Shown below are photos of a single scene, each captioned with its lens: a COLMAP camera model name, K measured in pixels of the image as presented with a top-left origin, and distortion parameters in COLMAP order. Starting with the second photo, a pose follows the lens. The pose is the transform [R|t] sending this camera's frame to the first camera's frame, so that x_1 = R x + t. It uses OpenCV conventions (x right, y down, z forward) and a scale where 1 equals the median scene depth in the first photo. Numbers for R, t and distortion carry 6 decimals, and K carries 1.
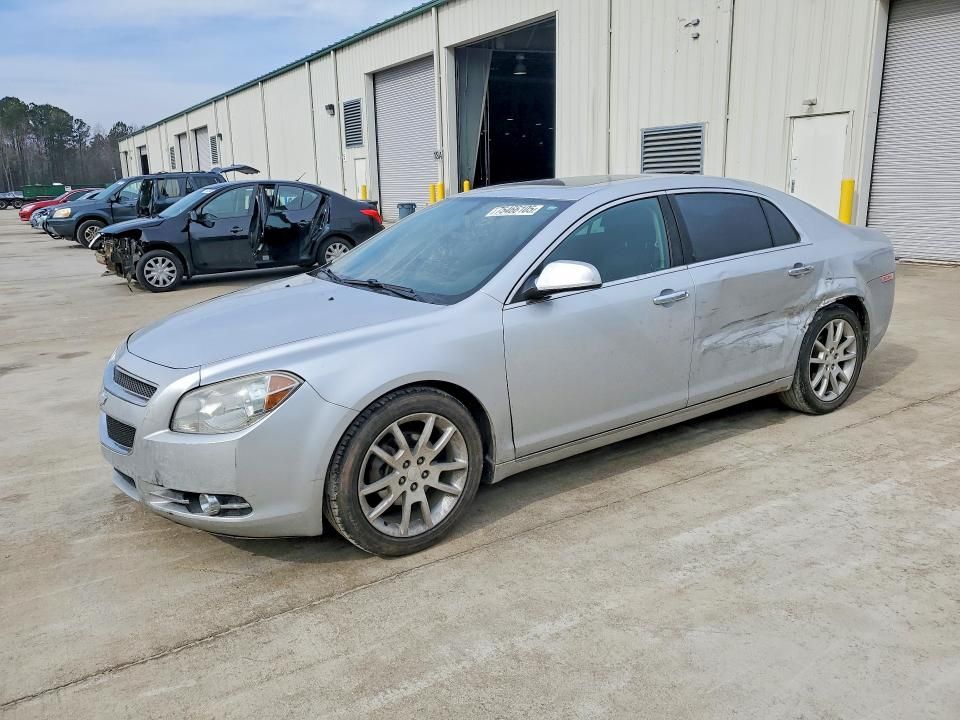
lens RADIAL K [[743.4, 0, 472.0], [0, 743.4, 363.3], [0, 0, 1]] dist [0.027807, -0.006512]
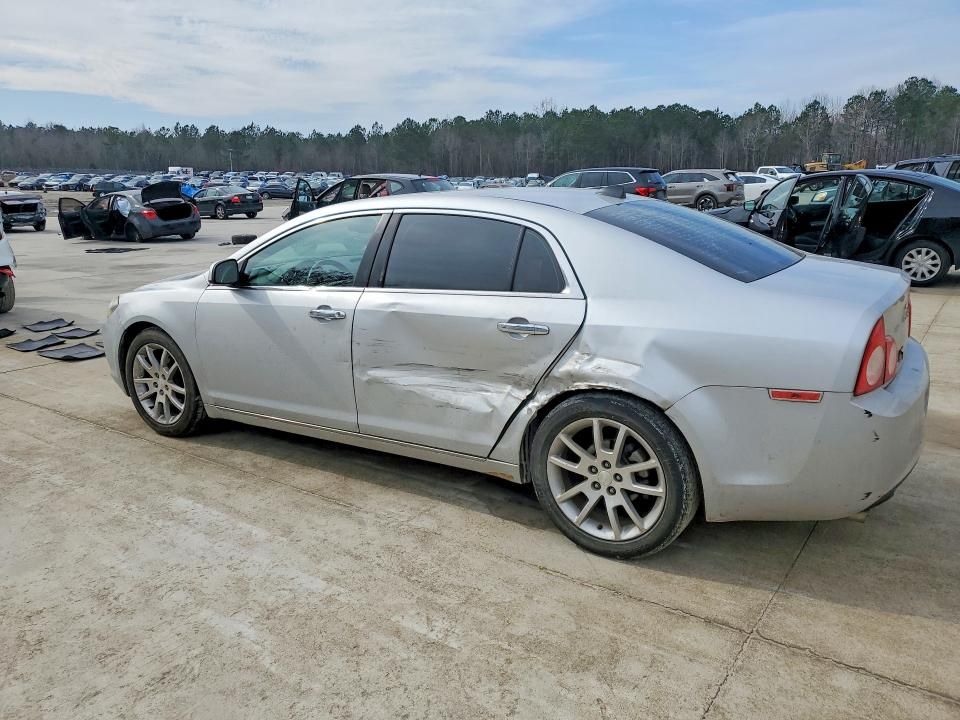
lens RADIAL K [[743.4, 0, 471.2], [0, 743.4, 356.7], [0, 0, 1]] dist [0.027807, -0.006512]
pose [[0.382689, 0.234261, -0.893684, 1.119226], [-0.215181, 0.963316, 0.160370, -0.211097], [0.898469, 0.130931, 0.419059, 0.677979]]
